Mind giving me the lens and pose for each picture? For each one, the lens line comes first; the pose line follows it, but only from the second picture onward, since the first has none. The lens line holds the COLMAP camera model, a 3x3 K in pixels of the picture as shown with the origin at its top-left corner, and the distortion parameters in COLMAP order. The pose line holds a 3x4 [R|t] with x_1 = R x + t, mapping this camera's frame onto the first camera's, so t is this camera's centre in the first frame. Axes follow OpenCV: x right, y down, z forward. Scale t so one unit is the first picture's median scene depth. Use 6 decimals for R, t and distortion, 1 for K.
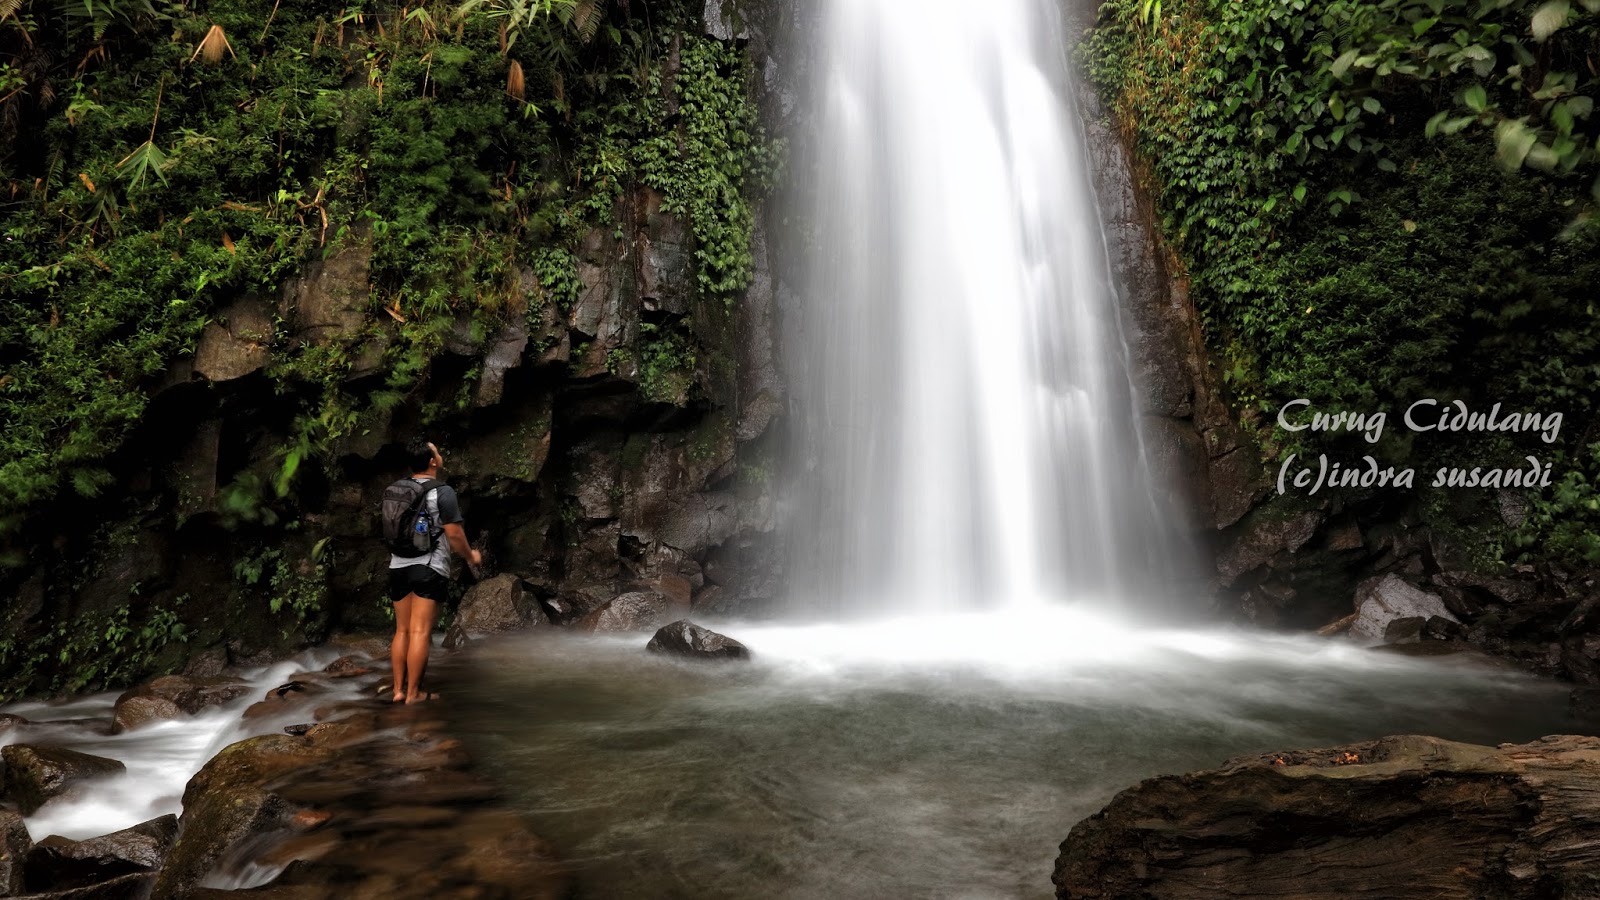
lens RADIAL K [[1095.9, 0, 800.0], [0, 1095.9, 450.0], [0, 0, 1]] dist [-0.058352, 0.003412]
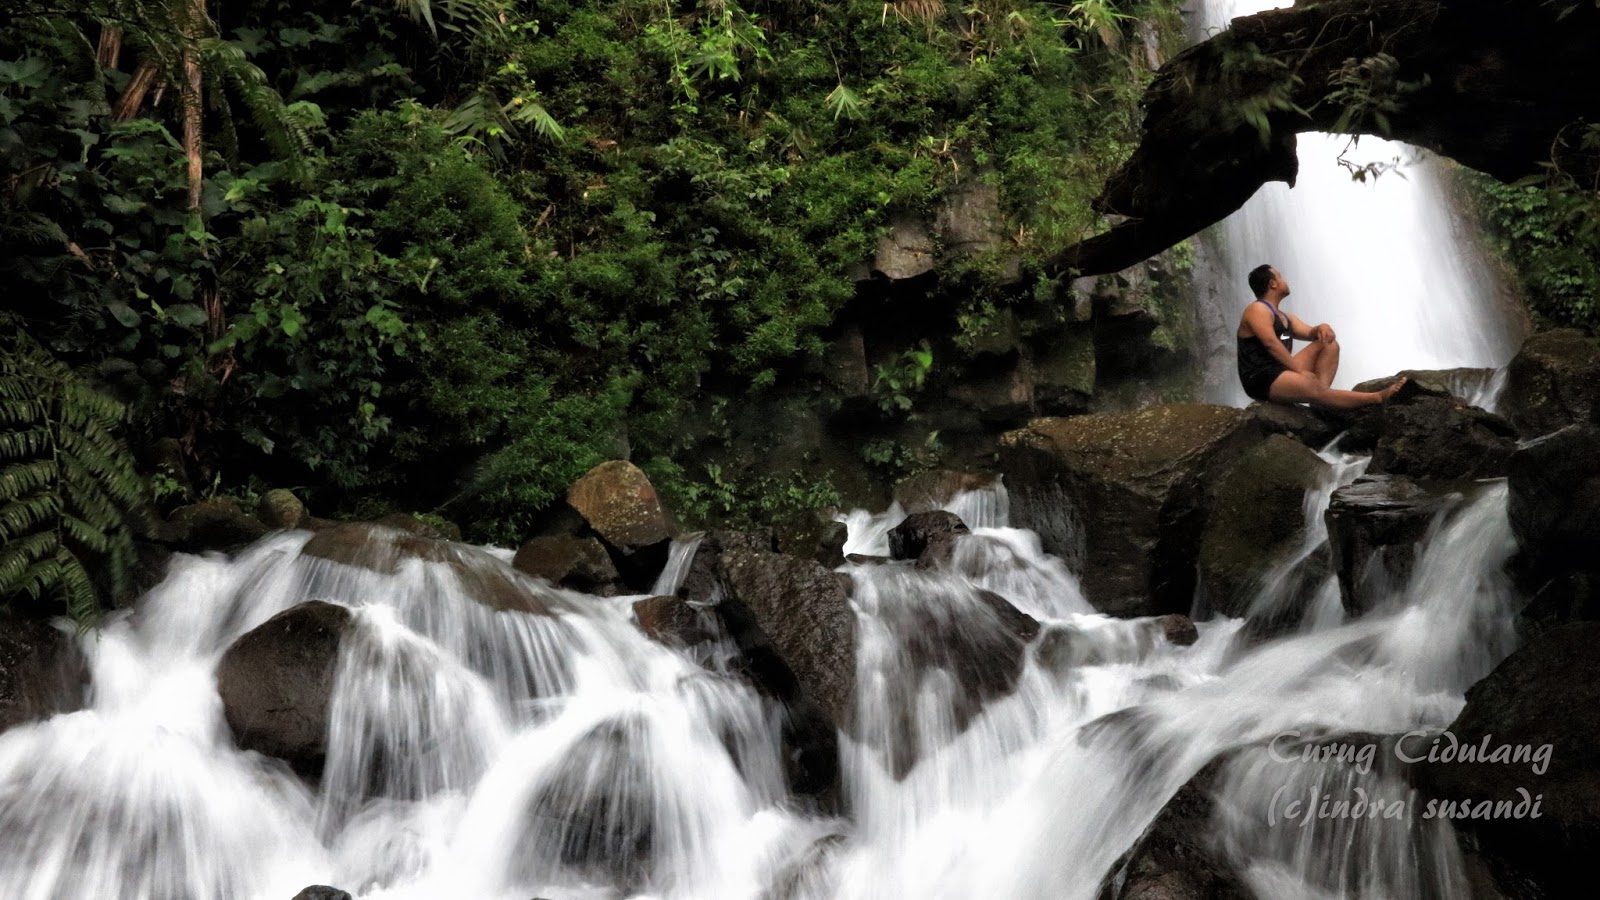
lens RADIAL K [[1095.9, 0, 800.0], [0, 1095.9, 450.0], [0, 0, 1]] dist [-0.058352, 0.003412]
pose [[0.996414, 0.023644, 0.081242, -0.710702], [-0.010770, 0.987794, -0.155396, 0.298649], [-0.083924, 0.153964, 0.984506, -0.142020]]
